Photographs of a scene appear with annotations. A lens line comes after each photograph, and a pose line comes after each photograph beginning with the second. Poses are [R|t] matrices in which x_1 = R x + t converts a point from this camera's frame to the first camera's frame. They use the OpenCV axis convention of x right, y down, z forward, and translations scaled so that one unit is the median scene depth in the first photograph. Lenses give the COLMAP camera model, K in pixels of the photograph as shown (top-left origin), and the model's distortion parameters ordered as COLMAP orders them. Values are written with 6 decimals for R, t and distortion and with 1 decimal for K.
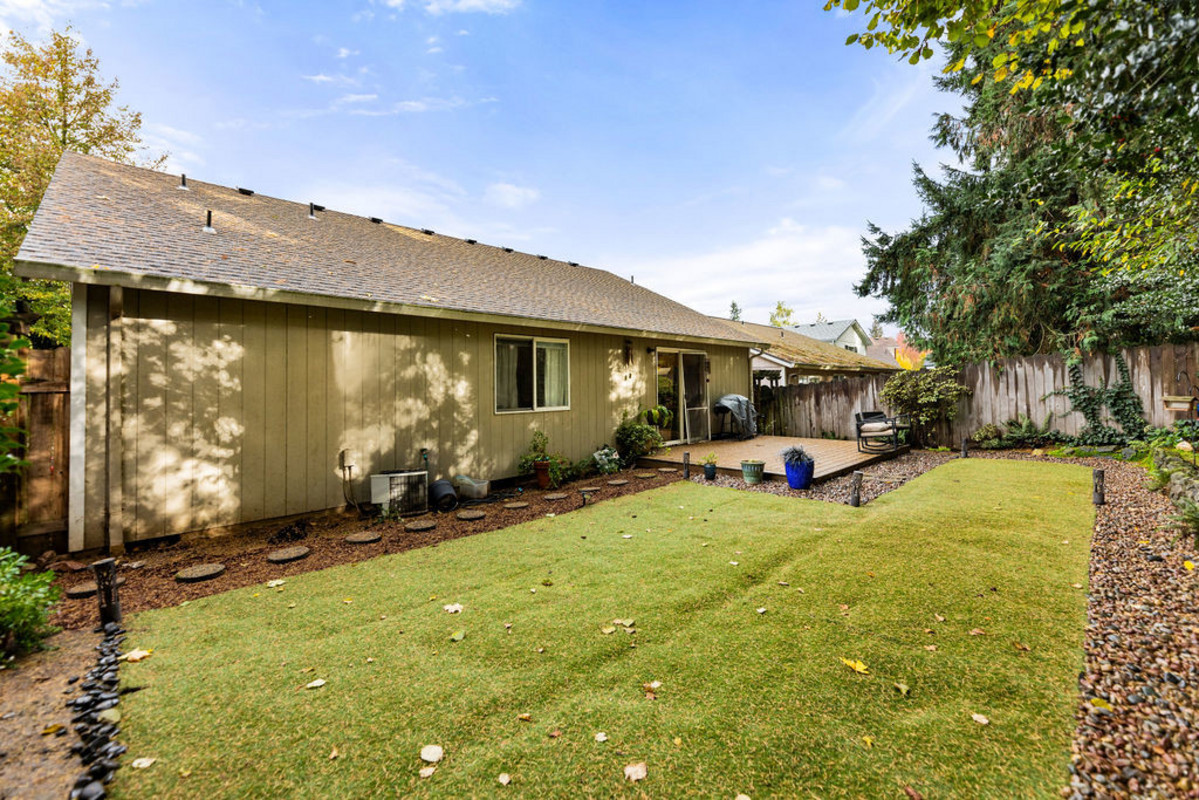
lens RADIAL K [[488.7, 0, 598.5], [0, 488.7, 390.1], [0, 0, 1]] dist [0.000091, 0.000191]
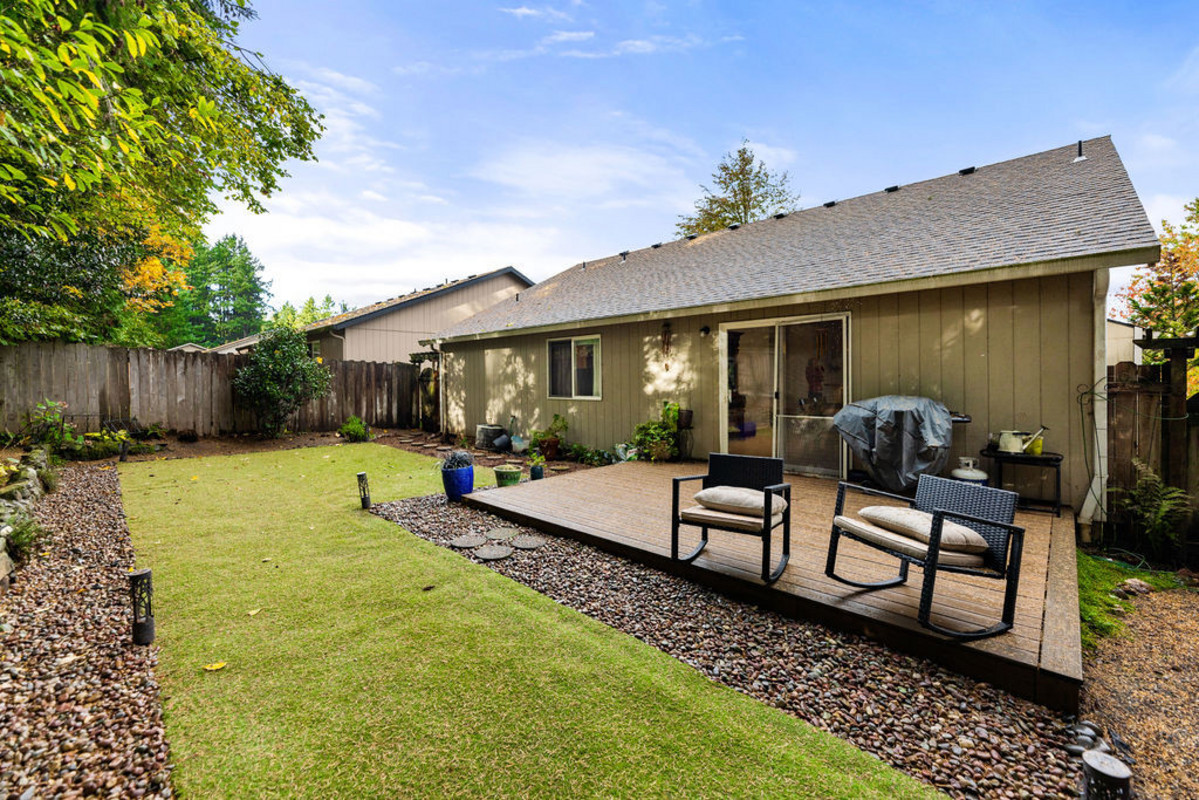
lens RADIAL K [[491.7, 0, 594.4], [0, 491.7, 377.1], [0, 0, 1]] dist [-0.000273, 0.000047]
pose [[0.026454, 0.007914, -0.999619, 1.083473], [-0.000839, 0.999968, 0.007895, -0.018817], [0.999650, 0.000630, 0.026460, 1.014578]]
